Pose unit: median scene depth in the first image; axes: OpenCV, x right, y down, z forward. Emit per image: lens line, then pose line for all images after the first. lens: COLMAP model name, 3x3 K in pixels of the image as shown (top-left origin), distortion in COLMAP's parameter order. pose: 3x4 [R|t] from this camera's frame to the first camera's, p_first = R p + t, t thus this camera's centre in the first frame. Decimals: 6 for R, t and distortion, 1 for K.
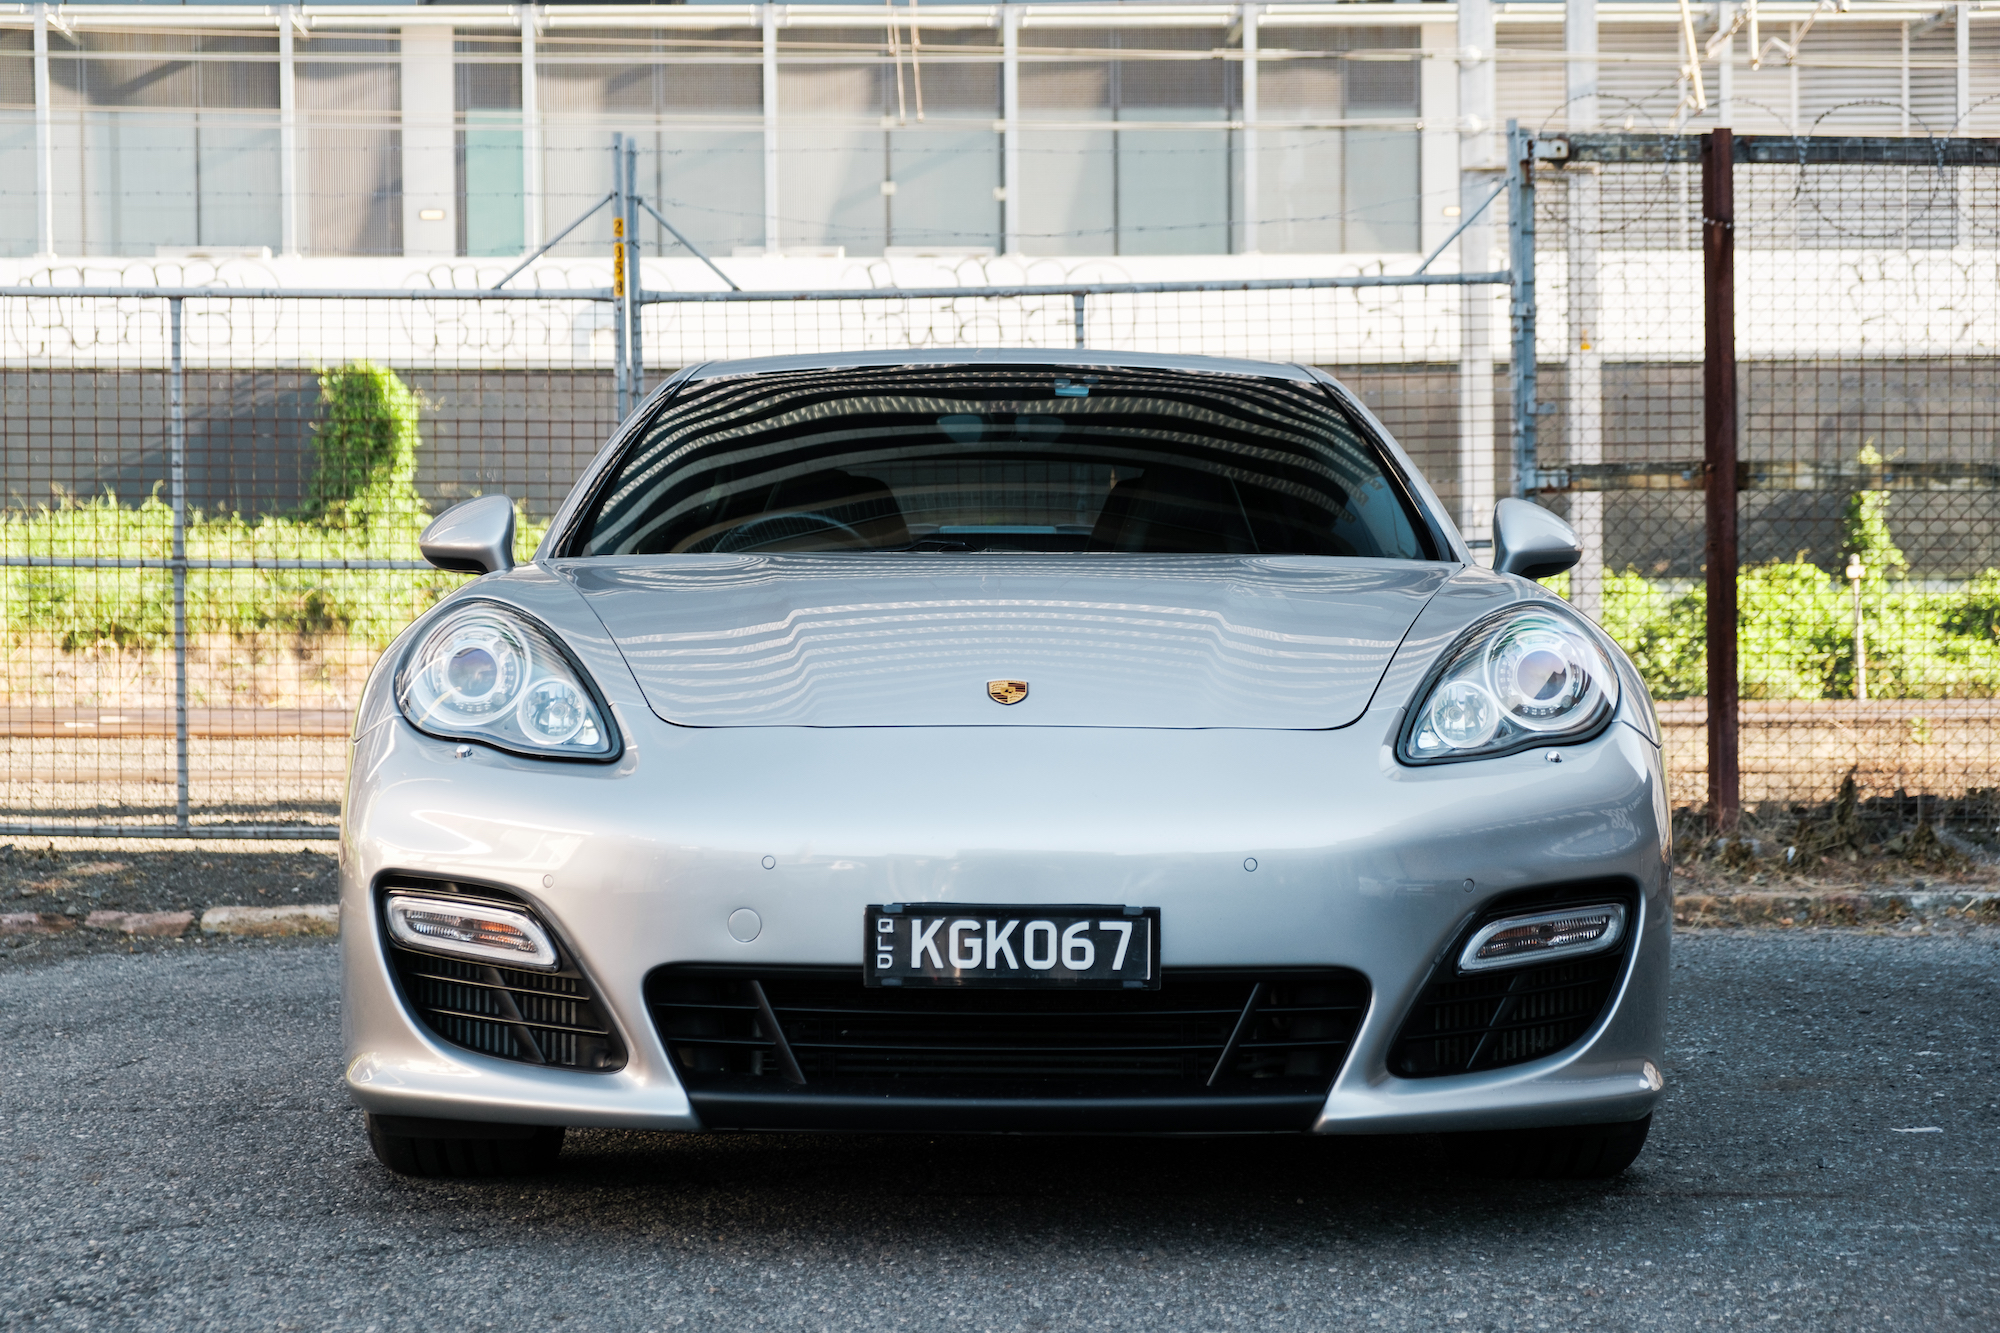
lens RADIAL K [[3952.9, 0, 966.7], [0, 3952.9, 716.8], [0, 0, 1]] dist [-0.034356, 0.049185]
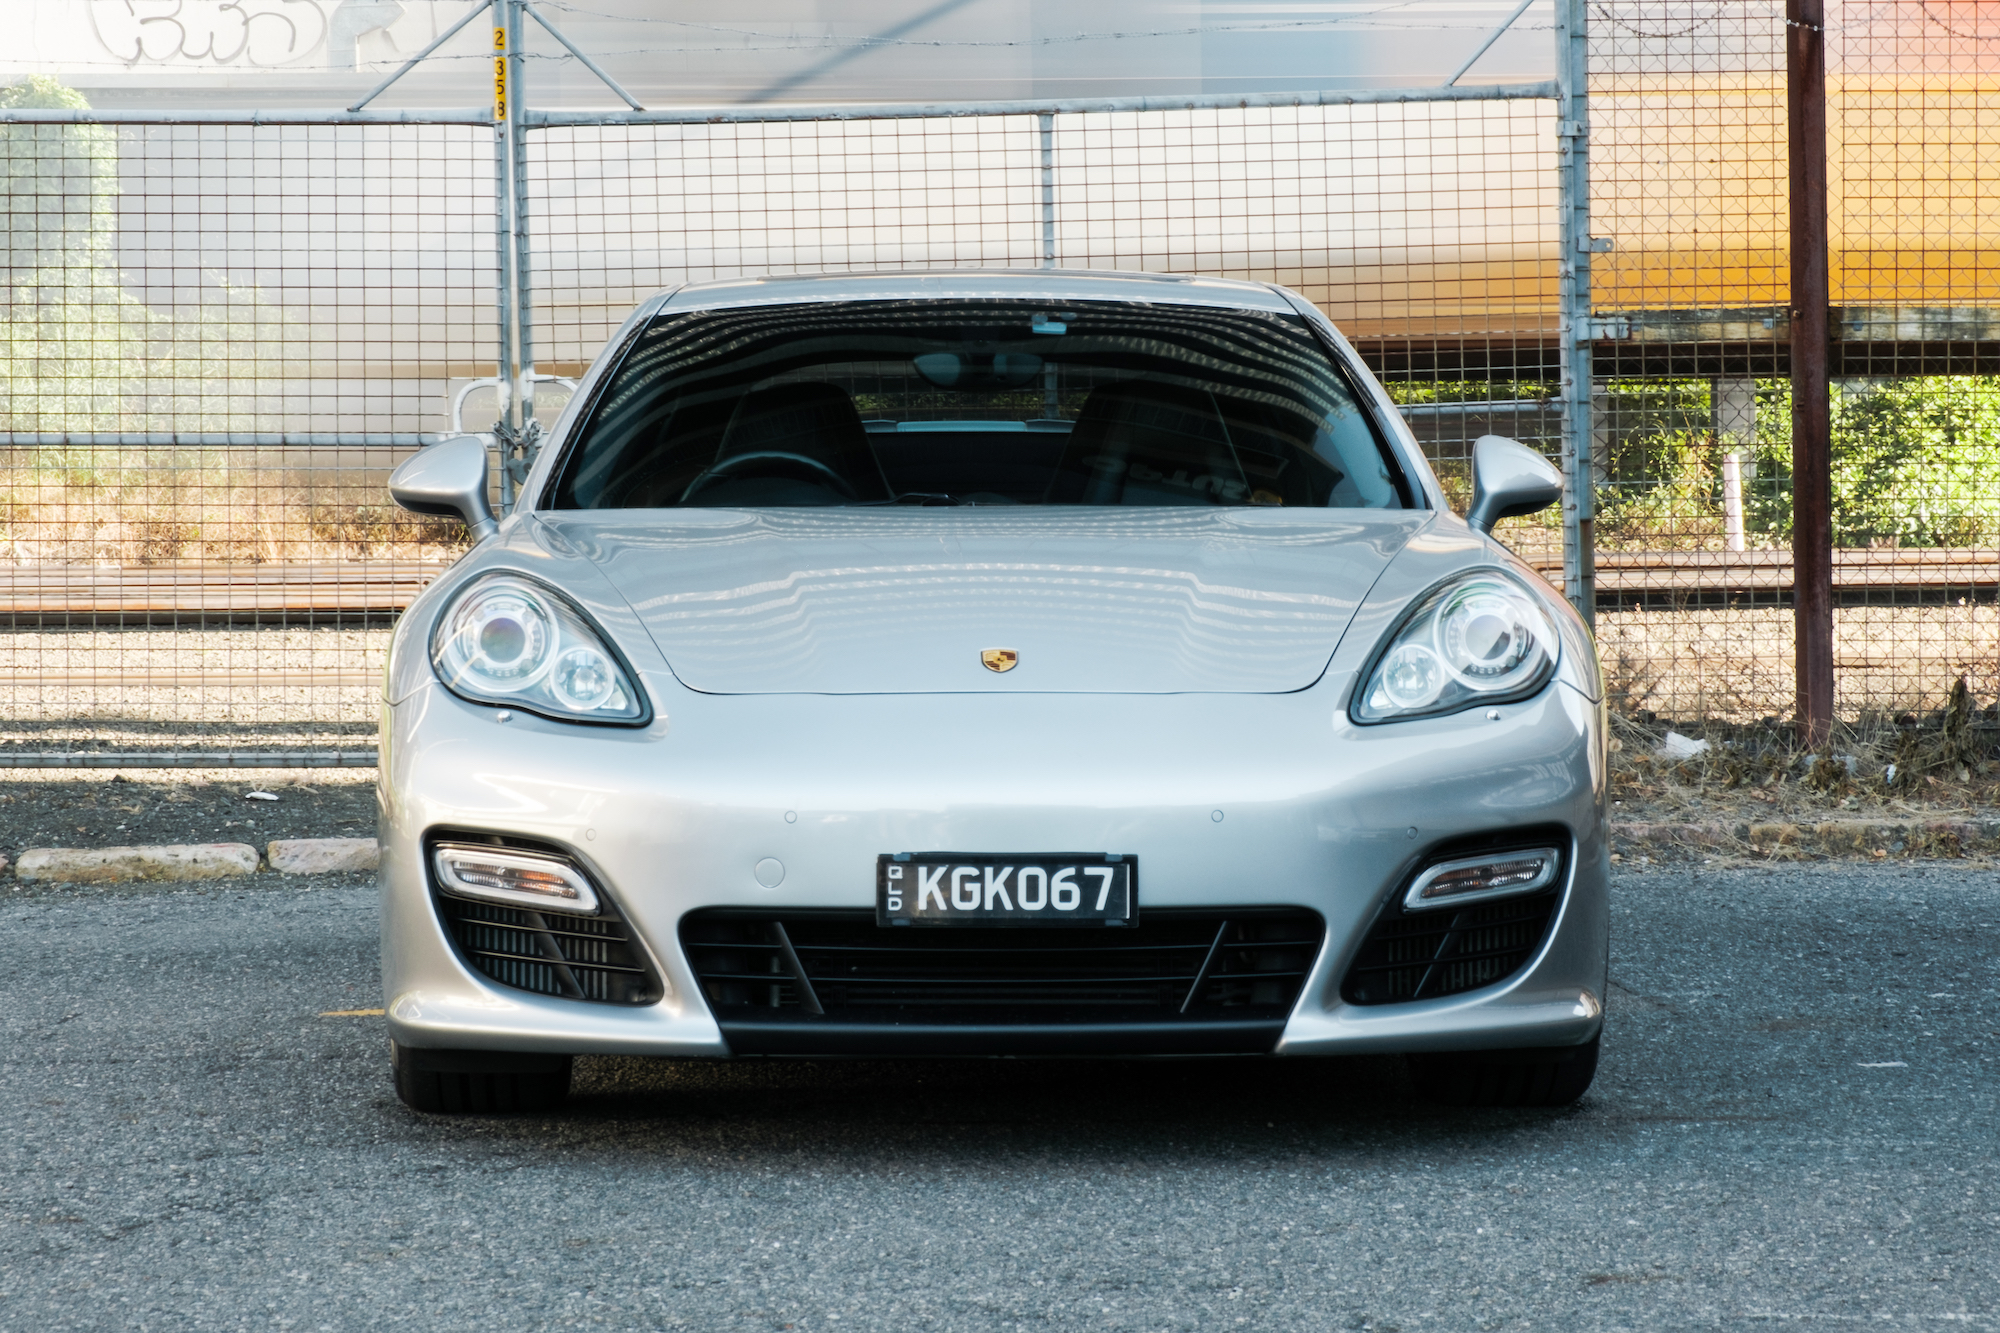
lens RADIAL K [[6114.6, 0, 1033.9], [0, 6114.6, 531.8], [0, 0, 1]] dist [0.254869, -5.021256]
pose [[0.999558, -0.005335, 0.029242, -0.029734], [0.005324, 0.999986, 0.000457, -0.042657], [-0.029244, -0.000301, 0.999572, -0.708986]]
